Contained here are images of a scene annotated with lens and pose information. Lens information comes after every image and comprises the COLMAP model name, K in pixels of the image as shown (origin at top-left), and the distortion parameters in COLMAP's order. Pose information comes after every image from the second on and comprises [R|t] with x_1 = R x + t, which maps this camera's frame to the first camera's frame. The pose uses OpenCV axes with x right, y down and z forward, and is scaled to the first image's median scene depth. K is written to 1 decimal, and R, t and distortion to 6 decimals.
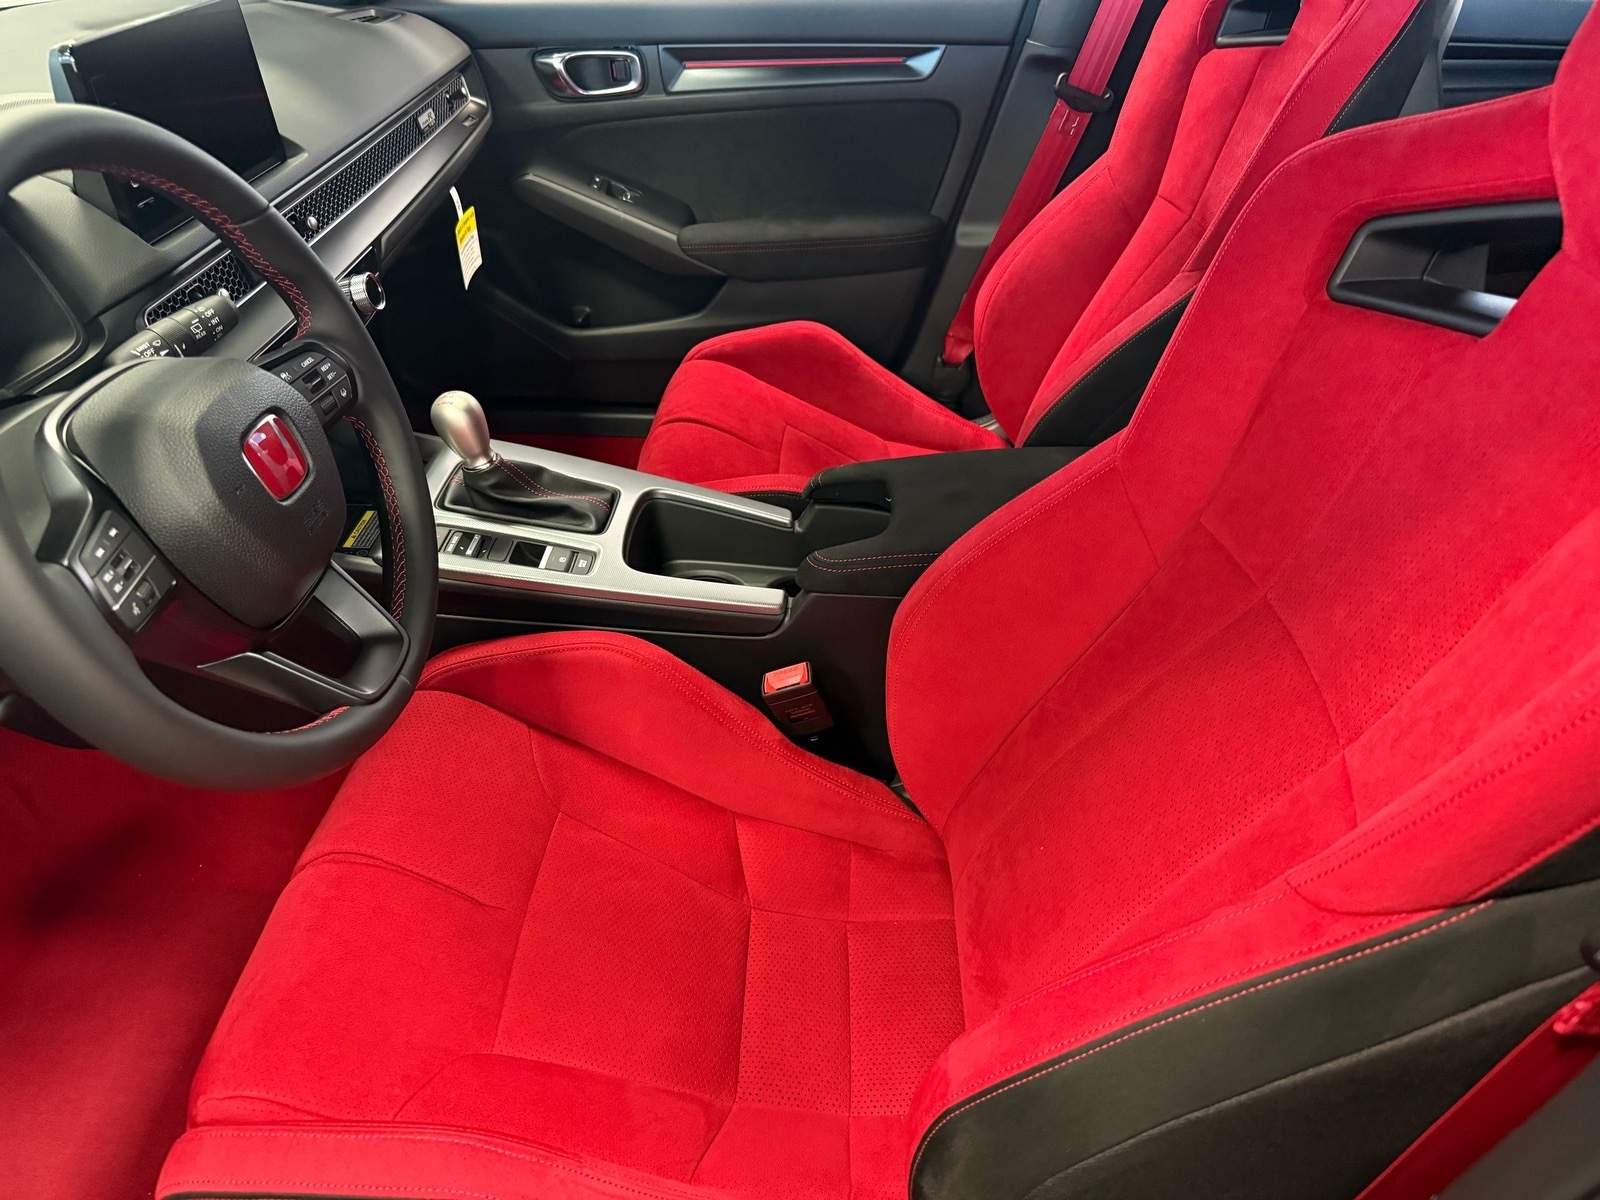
lens RADIAL K [[1139.1, 0, 792.2], [0, 1139.1, 595.0], [0, 0, 1]] dist [0.048202, -0.076288]
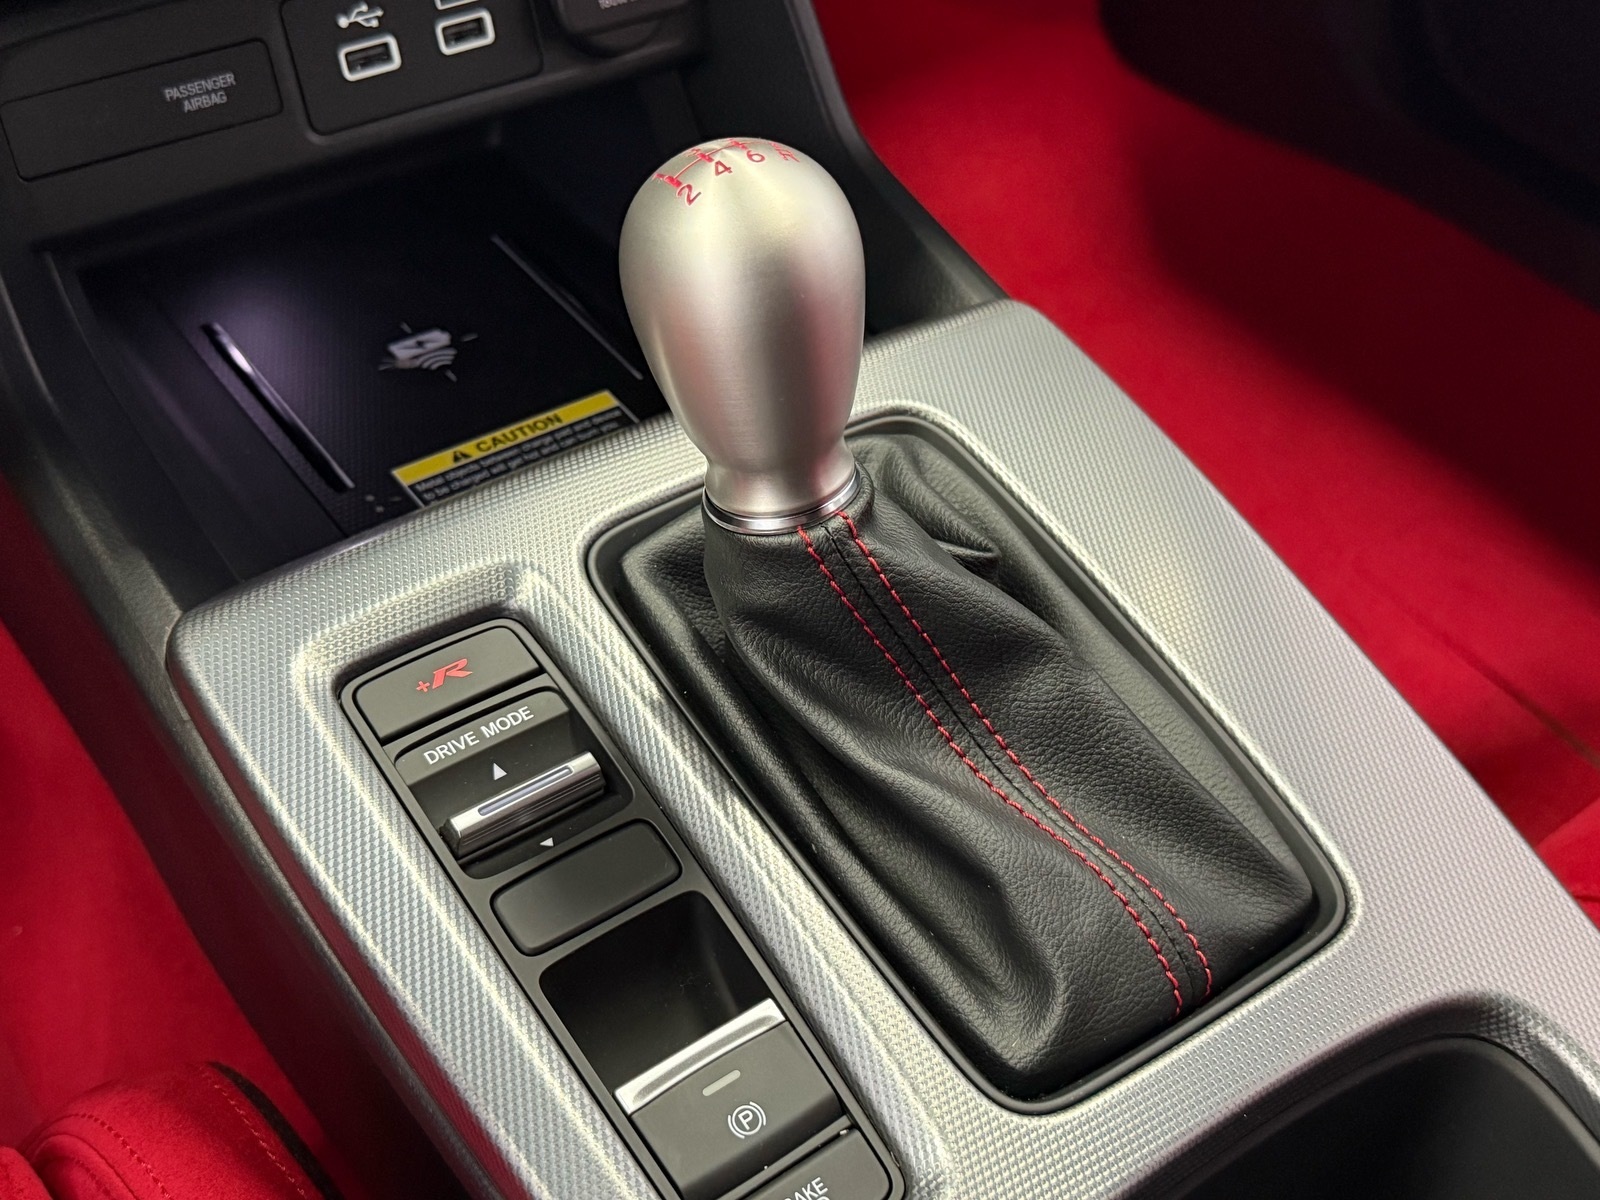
lens RADIAL K [[1931.4, 0, 803.1], [0, 1931.4, 599.9], [0, 0, 1]] dist [0.036128, 0.000000]
pose [[0.633191, 0.566237, -0.527678, -0.073485], [-0.499981, 0.819661, 0.279599, -0.223976], [0.590837, 0.086789, 0.802110, 0.784978]]
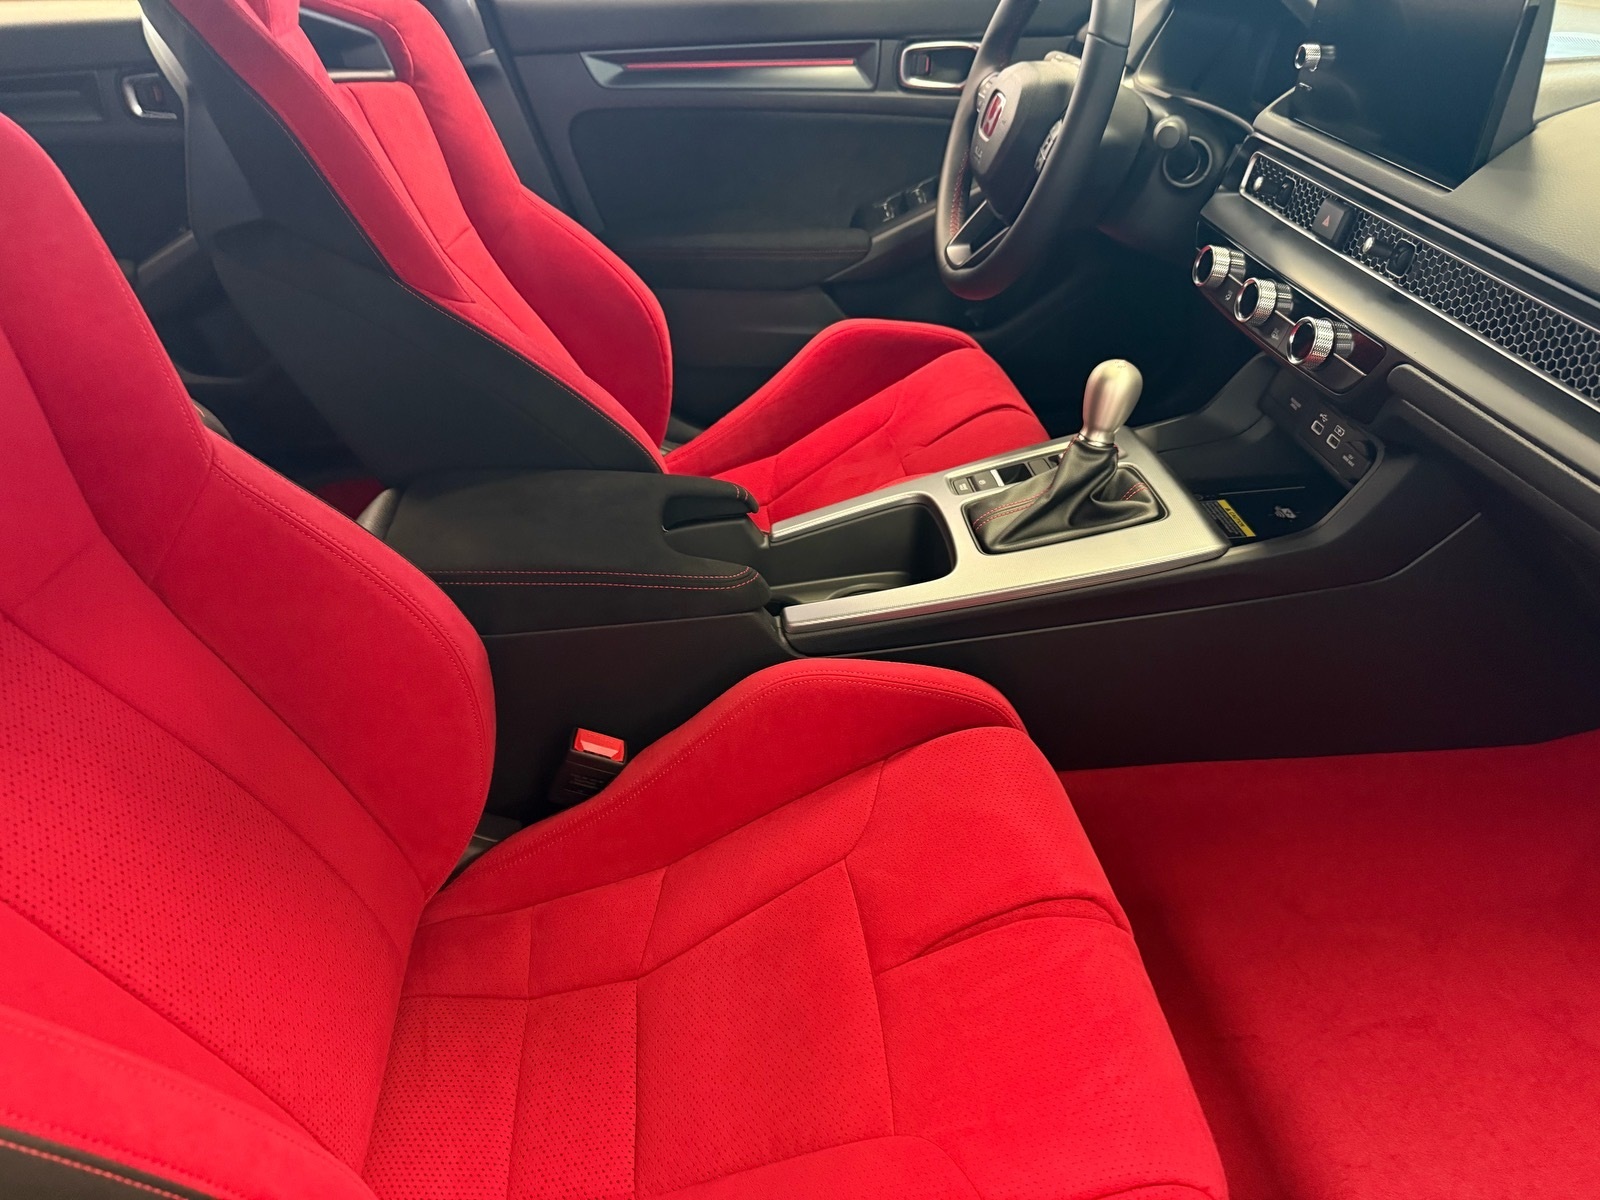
lens RADIAL K [[1139.1, 0, 774.4], [0, 1139.1, 602.3], [0, 0, 1]] dist [0.048202, -0.076288]
pose [[-0.988547, 0.100924, -0.112198, 0.117519], [-0.067866, 0.366749, 0.927841, -1.011799], [0.134791, 0.924830, -0.355699, 1.563381]]
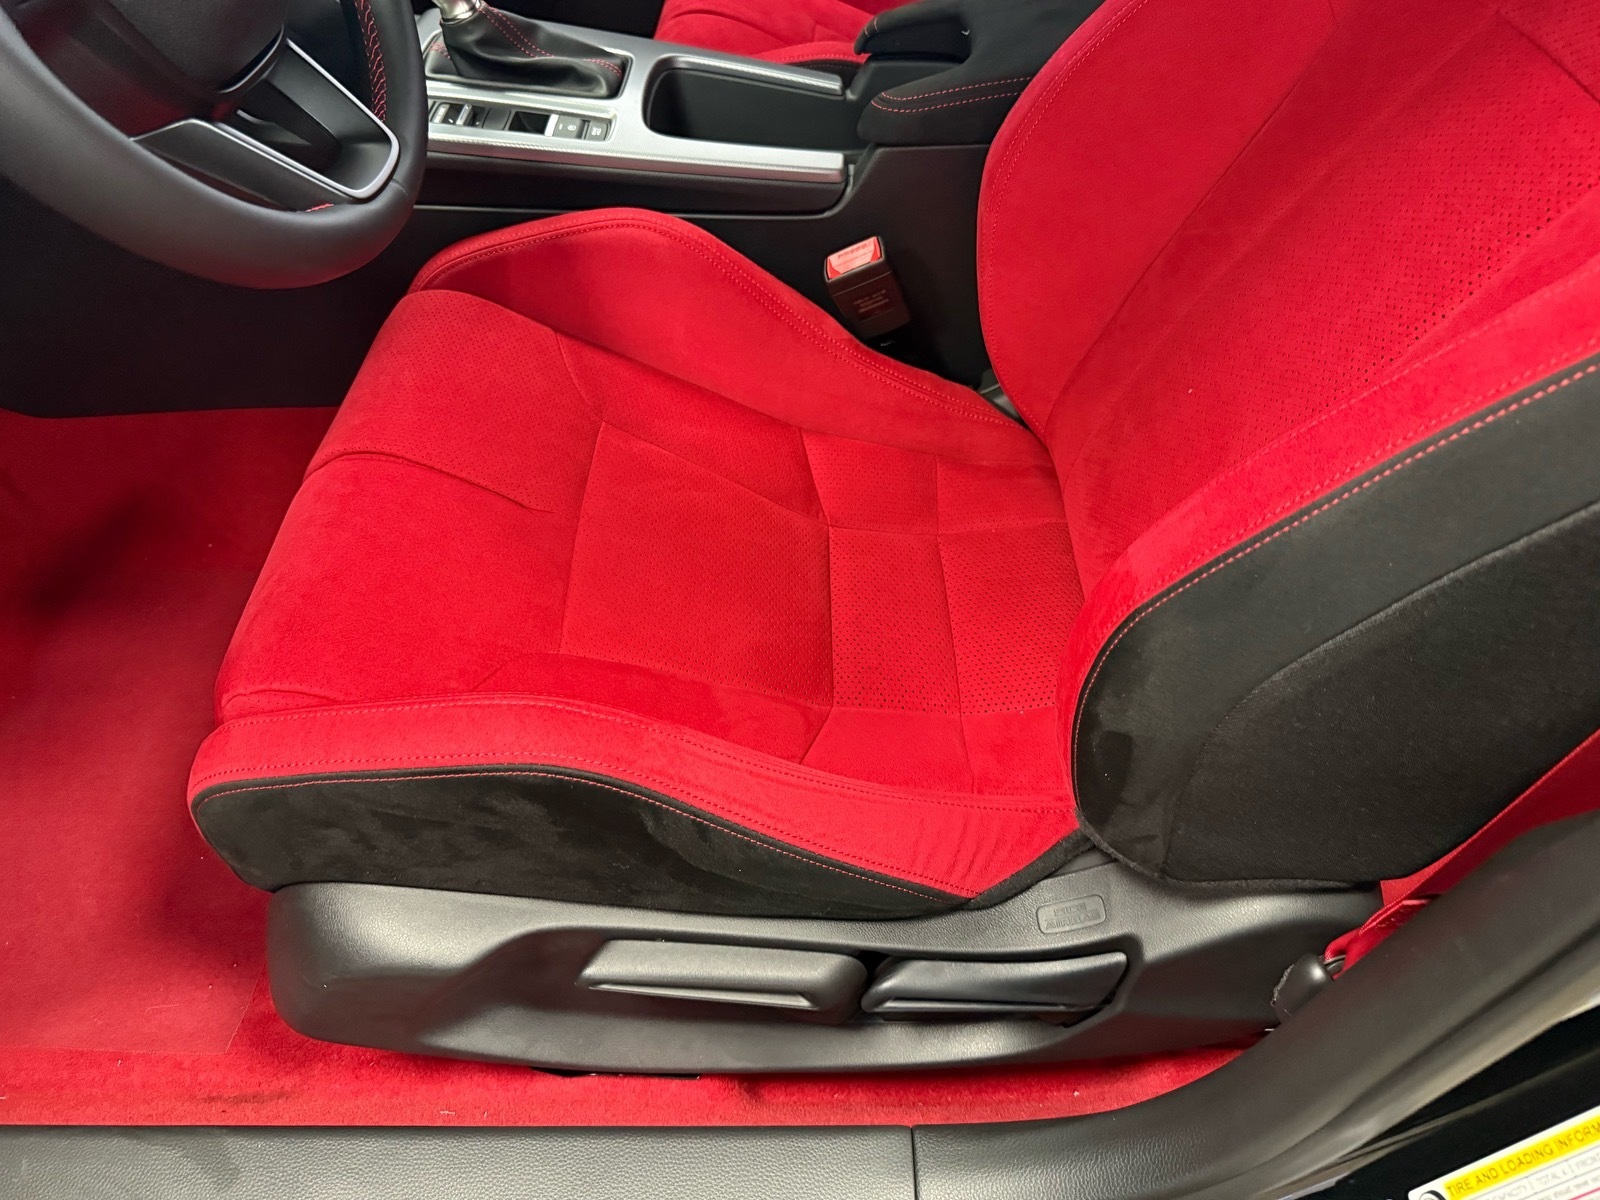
lens RADIAL K [[1139.1, 0, 789.8], [0, 1139.1, 615.9], [0, 0, 1]] dist [0.048202, -0.076288]
pose [[0.998247, -0.056430, -0.017845, -0.055424], [0.058908, 0.976470, 0.207454, 0.162807], [0.005719, -0.208141, 0.978082, 0.128218]]
